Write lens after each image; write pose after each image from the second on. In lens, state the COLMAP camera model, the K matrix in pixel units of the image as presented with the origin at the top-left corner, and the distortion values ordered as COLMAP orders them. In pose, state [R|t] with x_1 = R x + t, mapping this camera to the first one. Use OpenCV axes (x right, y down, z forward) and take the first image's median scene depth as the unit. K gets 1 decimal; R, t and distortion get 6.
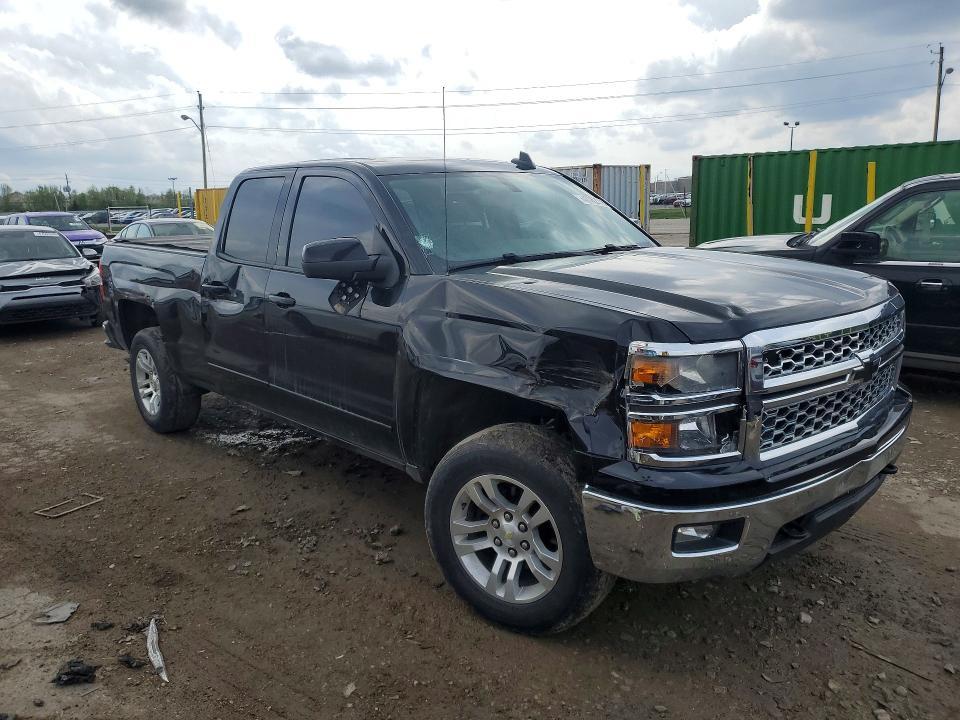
lens RADIAL K [[727.1, 0, 480.0], [0, 727.1, 360.0], [0, 0, 1]] dist [-0.004837, -0.003755]
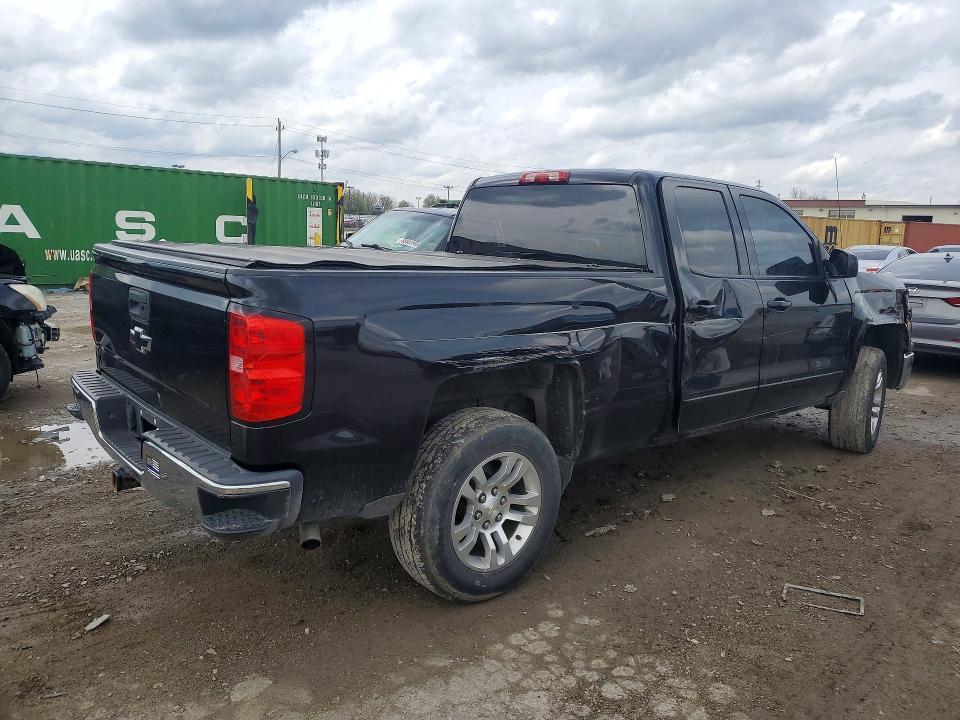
lens RADIAL K [[727.1, 0, 480.0], [0, 727.1, 360.0], [0, 0, 1]] dist [-0.004837, -0.003755]
pose [[0.072248, -0.150192, 0.986013, -1.055151], [0.186100, 0.973266, 0.134614, -0.171917], [-0.979871, 0.173771, 0.098267, 0.999790]]
